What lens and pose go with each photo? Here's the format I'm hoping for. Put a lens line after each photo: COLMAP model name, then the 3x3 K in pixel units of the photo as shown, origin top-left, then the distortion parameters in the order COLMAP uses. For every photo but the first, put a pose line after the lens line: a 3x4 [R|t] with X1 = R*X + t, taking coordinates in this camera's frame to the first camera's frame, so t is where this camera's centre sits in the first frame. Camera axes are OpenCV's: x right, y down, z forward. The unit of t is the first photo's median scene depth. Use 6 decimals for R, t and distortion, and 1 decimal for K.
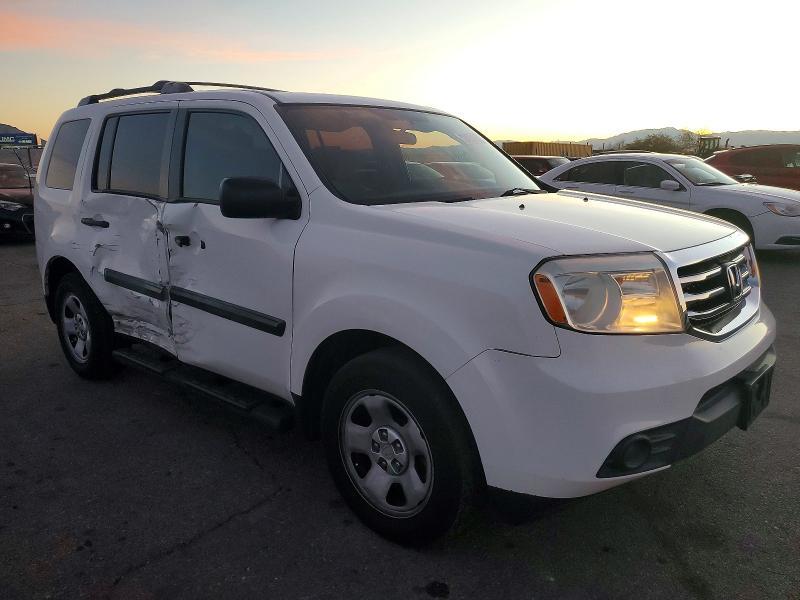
lens RADIAL K [[543.6, 0, 401.4], [0, 543.6, 294.0], [0, 0, 1]] dist [0.049975, -0.024933]
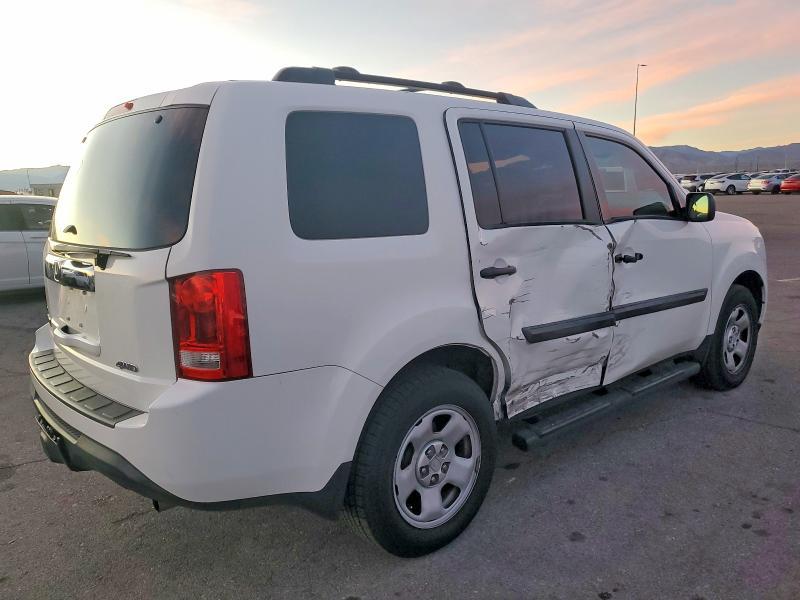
lens RADIAL K [[543.6, 0, 380.5], [0, 543.6, 292.6], [0, 0, 1]] dist [0.049975, -0.024933]
pose [[0.240535, -0.167077, 0.956153, -1.275623], [0.248645, 0.962811, 0.105690, -0.217708], [-0.938253, 0.212321, 0.273132, 0.975987]]
